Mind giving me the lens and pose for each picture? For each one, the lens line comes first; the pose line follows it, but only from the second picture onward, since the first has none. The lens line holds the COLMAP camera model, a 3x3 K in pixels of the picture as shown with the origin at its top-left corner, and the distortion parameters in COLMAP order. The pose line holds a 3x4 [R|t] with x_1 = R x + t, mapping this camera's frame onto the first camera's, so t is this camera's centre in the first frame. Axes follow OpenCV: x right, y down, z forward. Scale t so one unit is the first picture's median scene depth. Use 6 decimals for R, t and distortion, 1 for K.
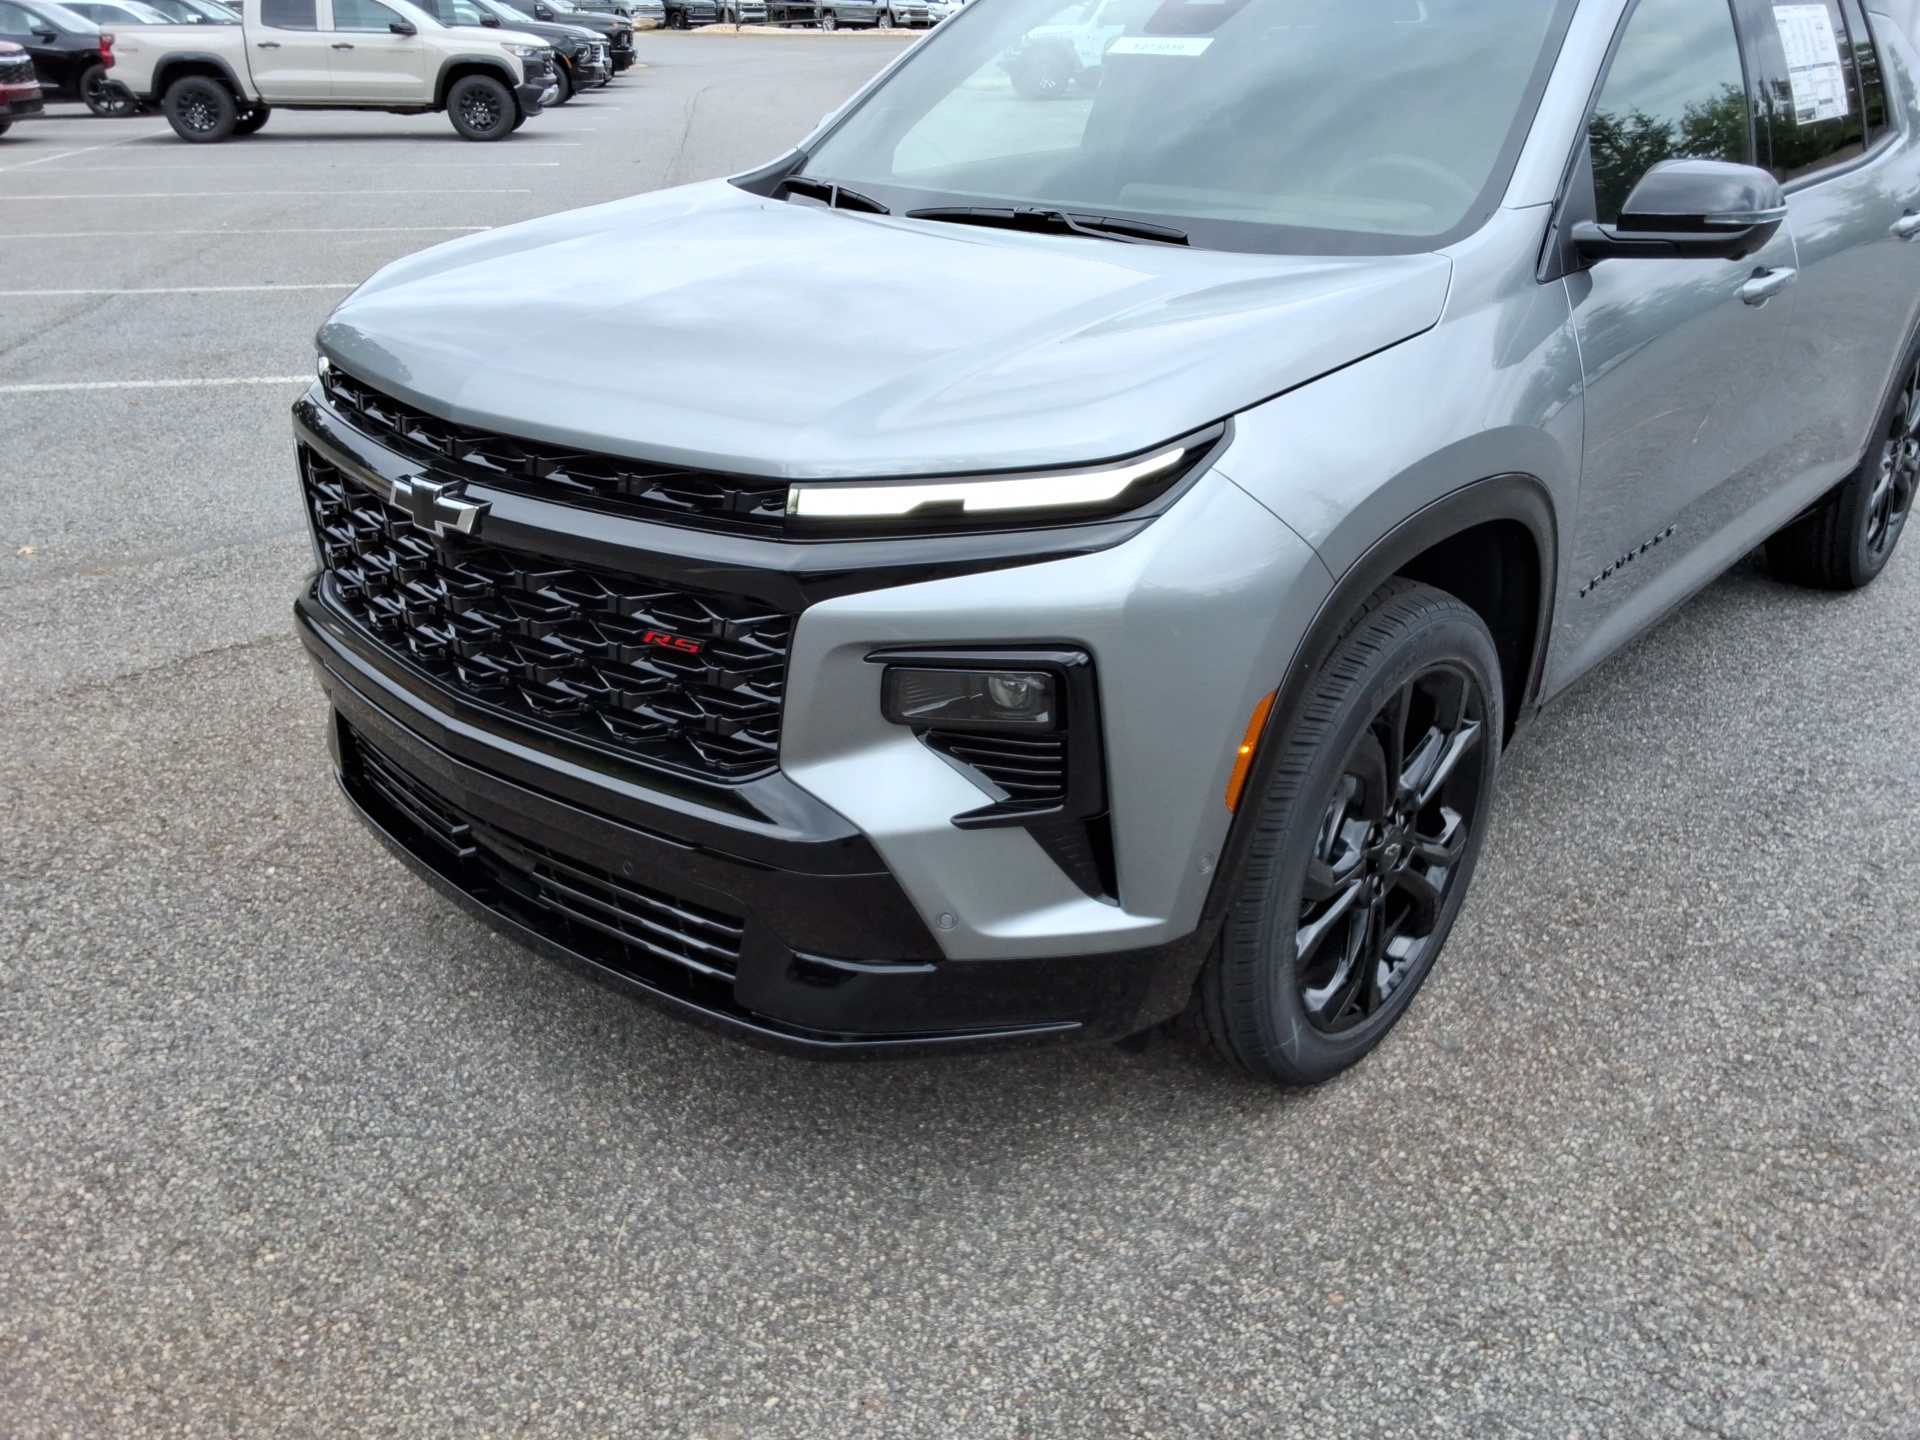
lens RADIAL K [[1531.4, 0, 969.3], [0, 1531.4, 709.9], [0, 0, 1]] dist [0.128187, -0.194138]
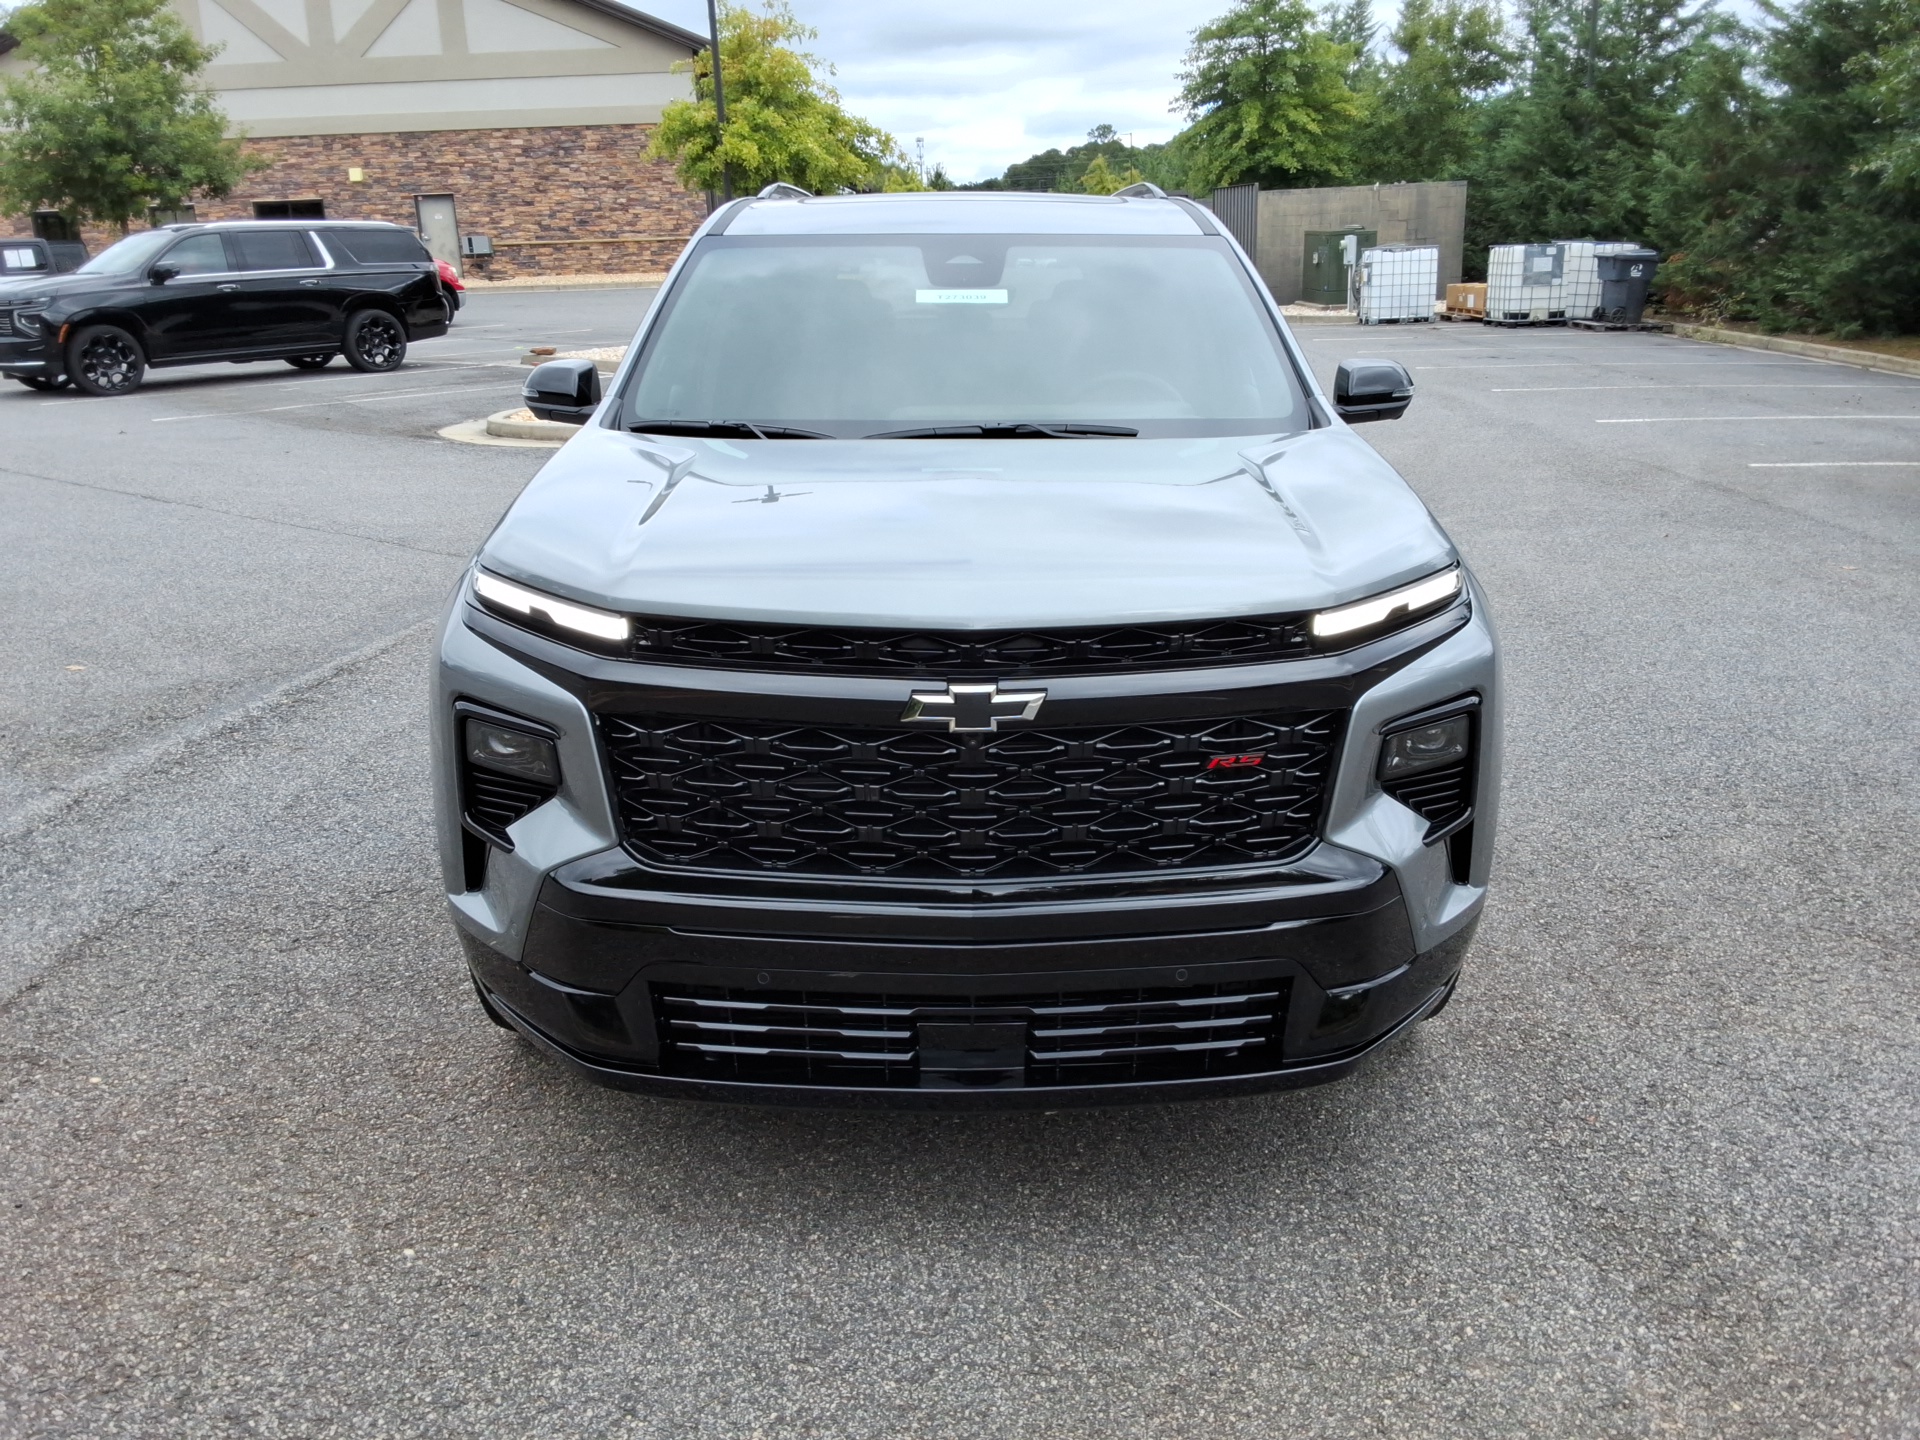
lens RADIAL K [[1550.6, 0, 967.0], [0, 1550.6, 714.1], [0, 0, 1]] dist [0.113497, -0.166736]
pose [[0.745671, -0.197909, 0.636244, -1.093103], [0.280917, 0.959236, -0.030853, -0.099073], [-0.604202, 0.201738, 0.770871, 0.165800]]
